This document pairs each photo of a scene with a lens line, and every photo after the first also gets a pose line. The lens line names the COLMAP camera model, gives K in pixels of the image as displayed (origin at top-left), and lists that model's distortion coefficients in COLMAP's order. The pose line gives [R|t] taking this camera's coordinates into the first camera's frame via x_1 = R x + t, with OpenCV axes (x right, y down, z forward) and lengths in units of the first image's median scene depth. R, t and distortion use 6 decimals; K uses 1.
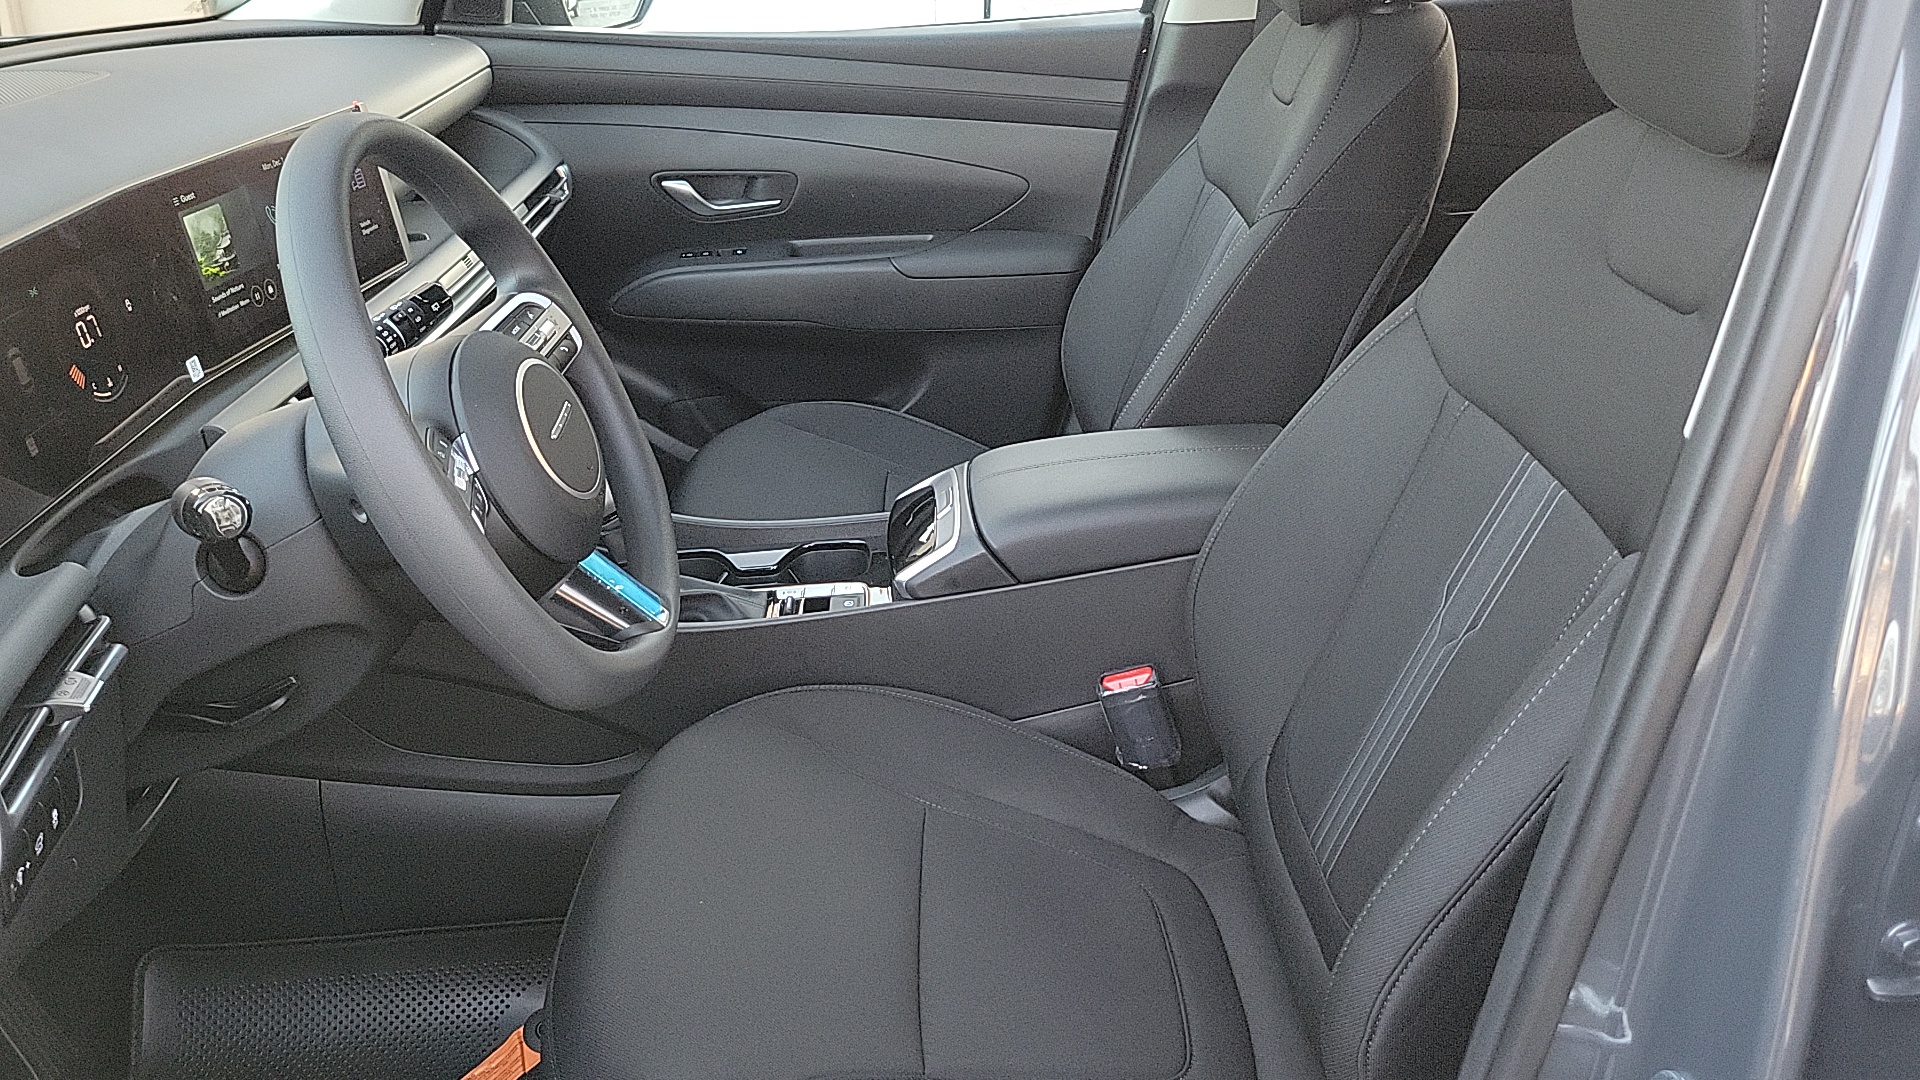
lens RADIAL K [[1613.9, 0, 972.2], [0, 1613.9, 542.9], [0, 0, 1]] dist [0.034044, -0.009682]
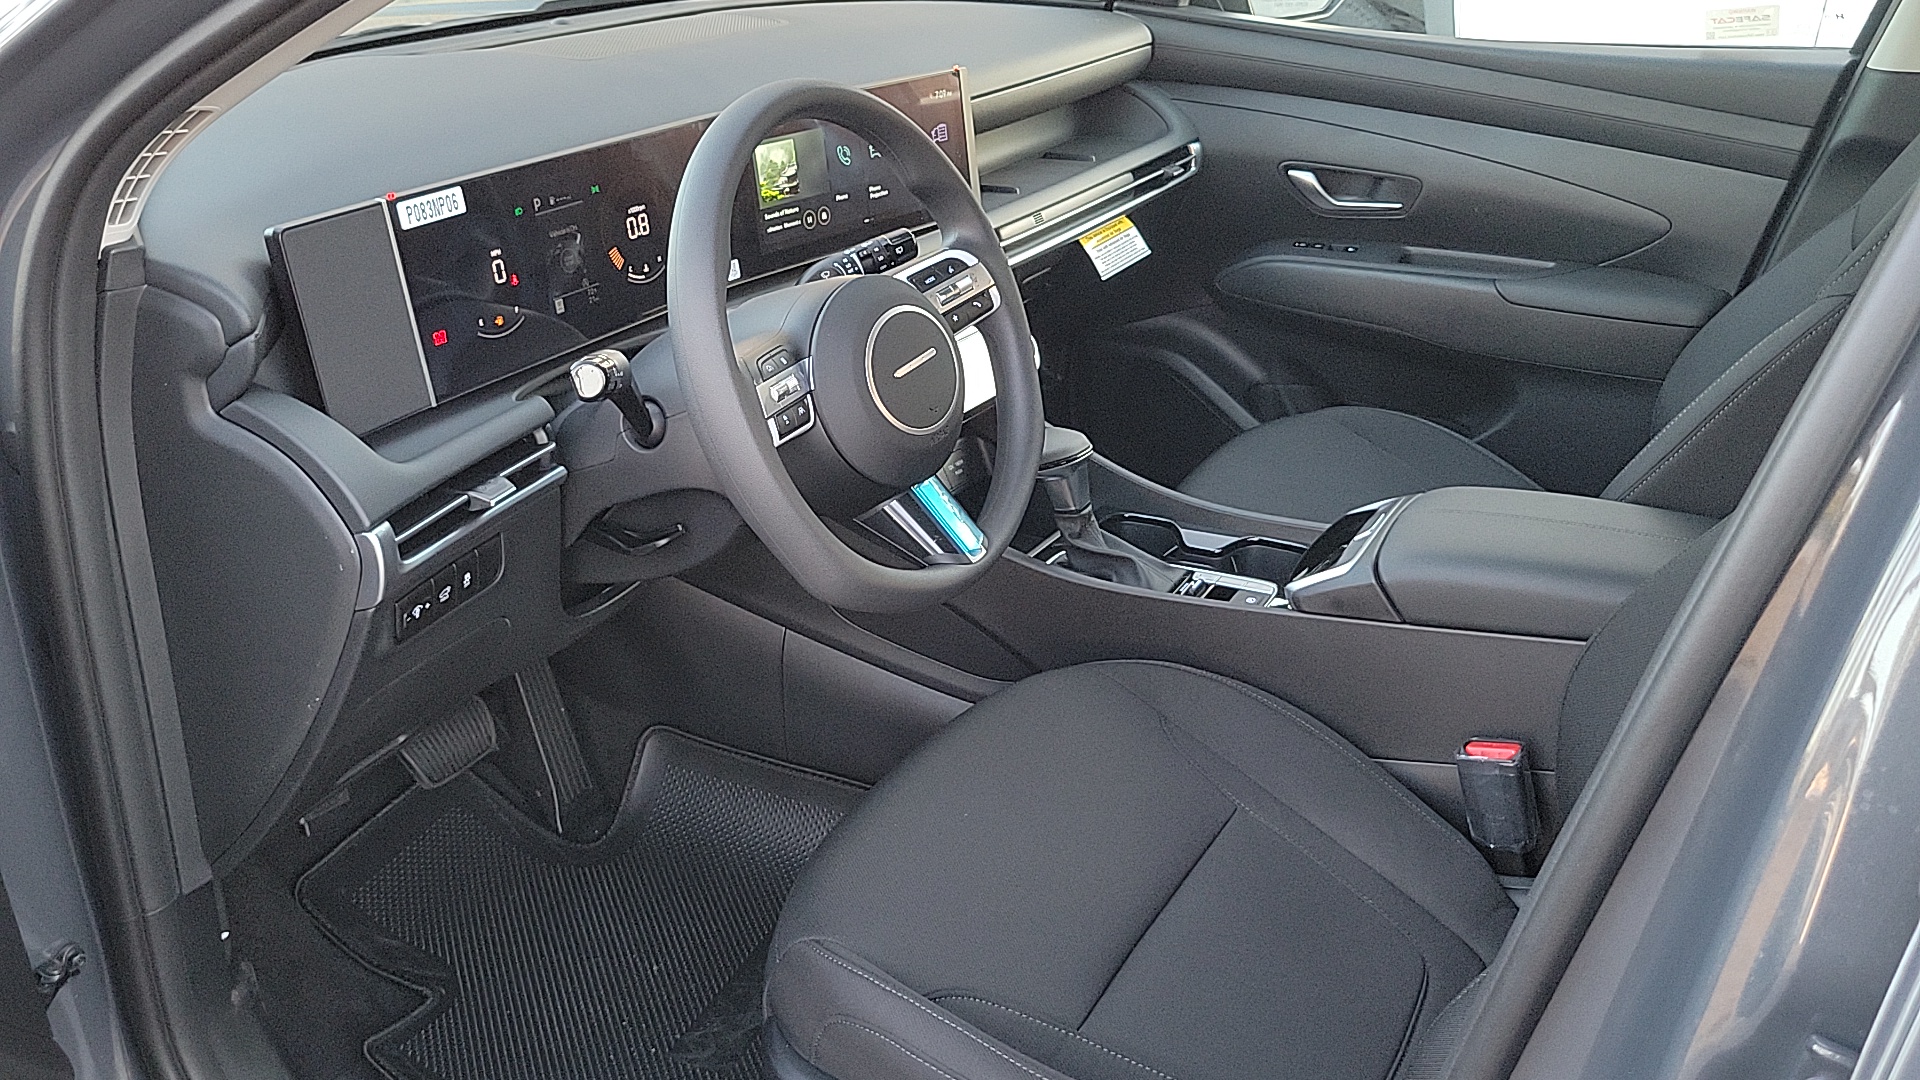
lens RADIAL K [[1613.9, 0, 972.2], [0, 1613.9, 542.9], [0, 0, 1]] dist [0.034044, -0.009682]
pose [[0.858652, 0.239952, -0.452924, 0.167612], [-0.232823, 0.969820, 0.072410, -0.022757], [0.456629, 0.043276, 0.888604, 0.005019]]
